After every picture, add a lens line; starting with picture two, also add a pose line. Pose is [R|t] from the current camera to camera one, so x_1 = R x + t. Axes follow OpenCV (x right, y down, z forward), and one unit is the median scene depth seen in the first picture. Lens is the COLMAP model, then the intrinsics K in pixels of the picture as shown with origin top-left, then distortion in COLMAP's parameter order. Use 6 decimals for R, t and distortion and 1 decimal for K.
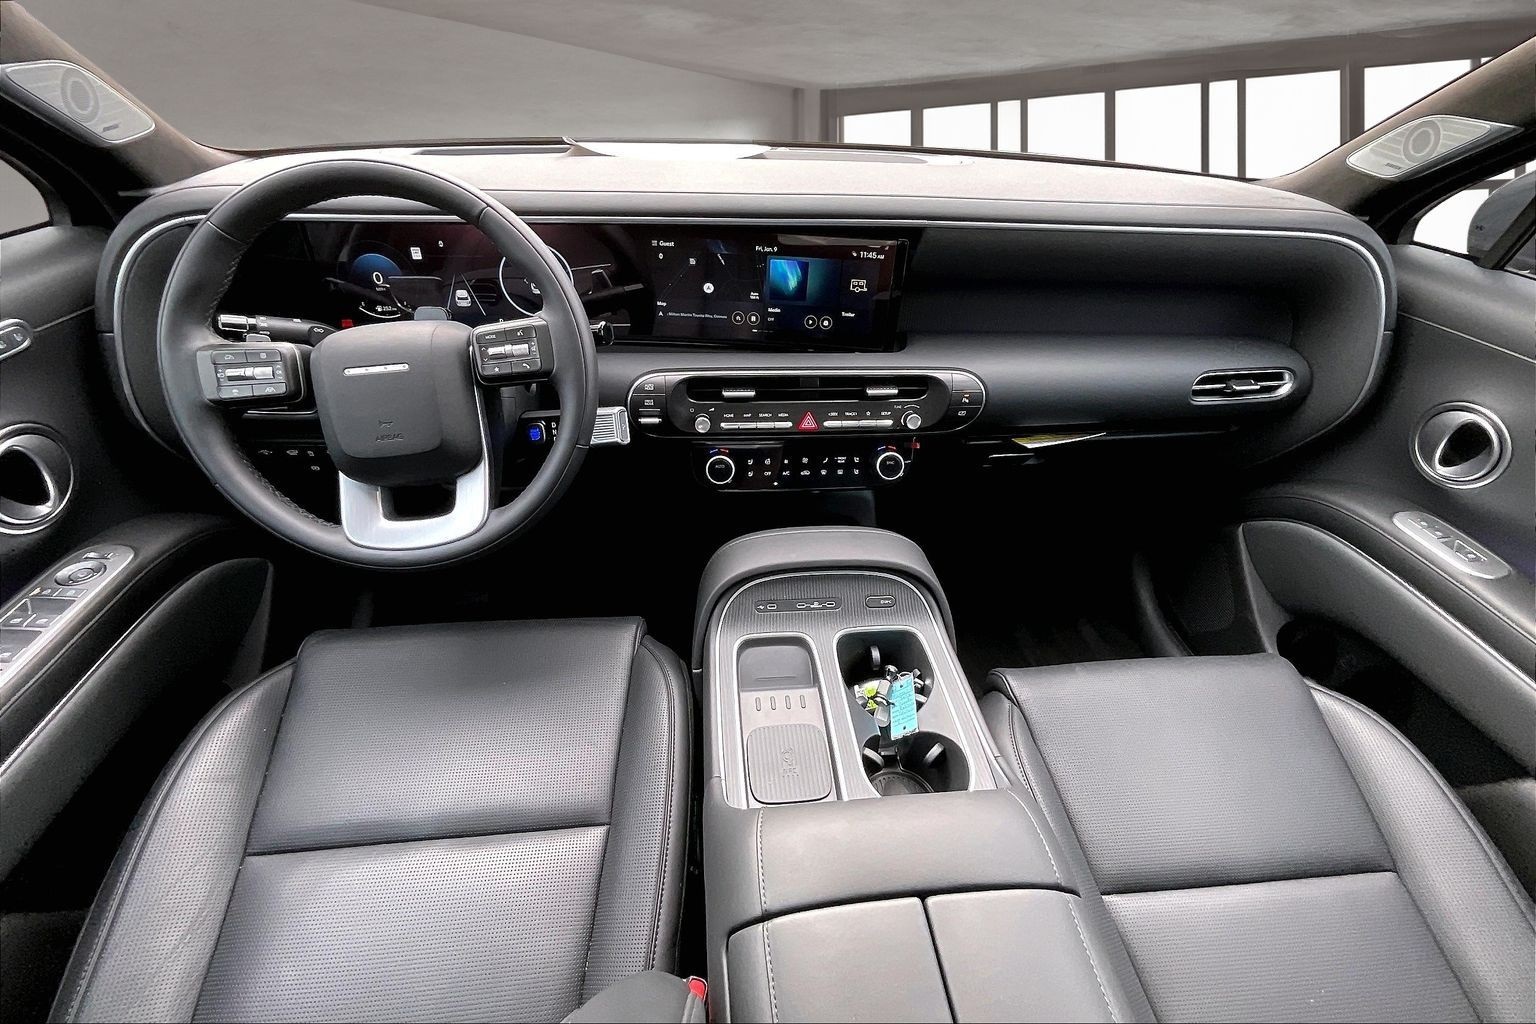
lens RADIAL K [[619.8, 0, 768.0], [0, 619.8, 520.6], [0, 0, 1]] dist [-0.007838, 0.001038]
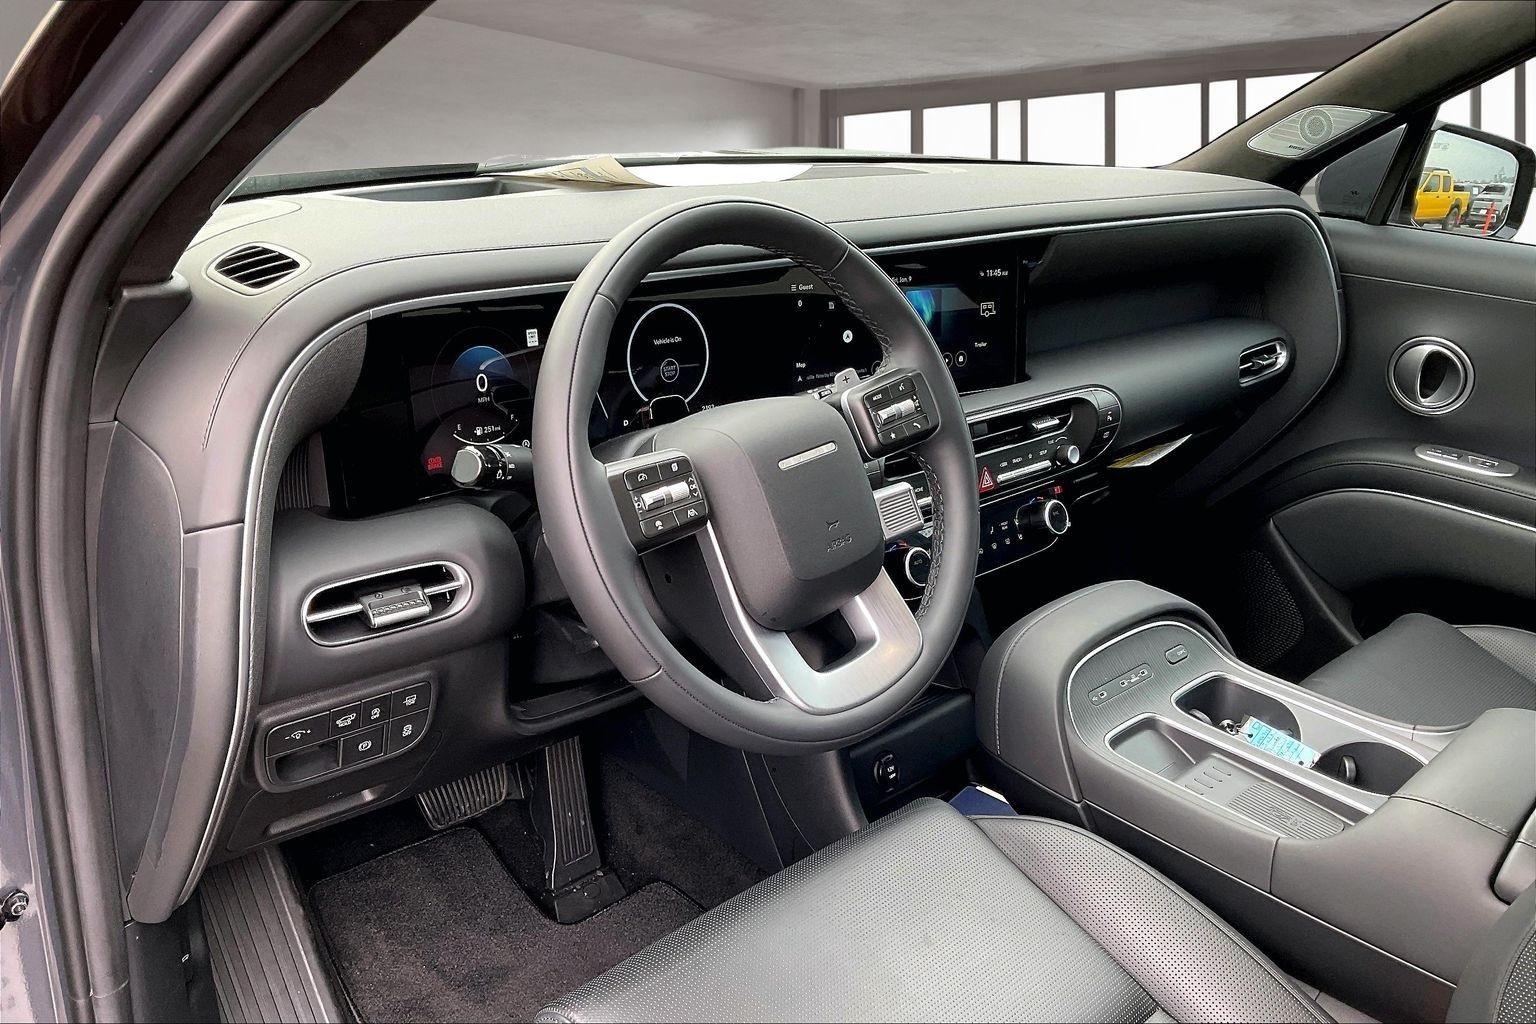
lens RADIAL K [[1280.3, 0, 768.9], [0, 1280.3, 511.7], [0, 0, 1]] dist [0.053521, -0.068724]
pose [[0.782195, -0.208626, 0.587066, -1.156479], [0.357734, 0.921853, -0.149038, 0.019326], [-0.510095, 0.326591, 0.795702, -0.123053]]
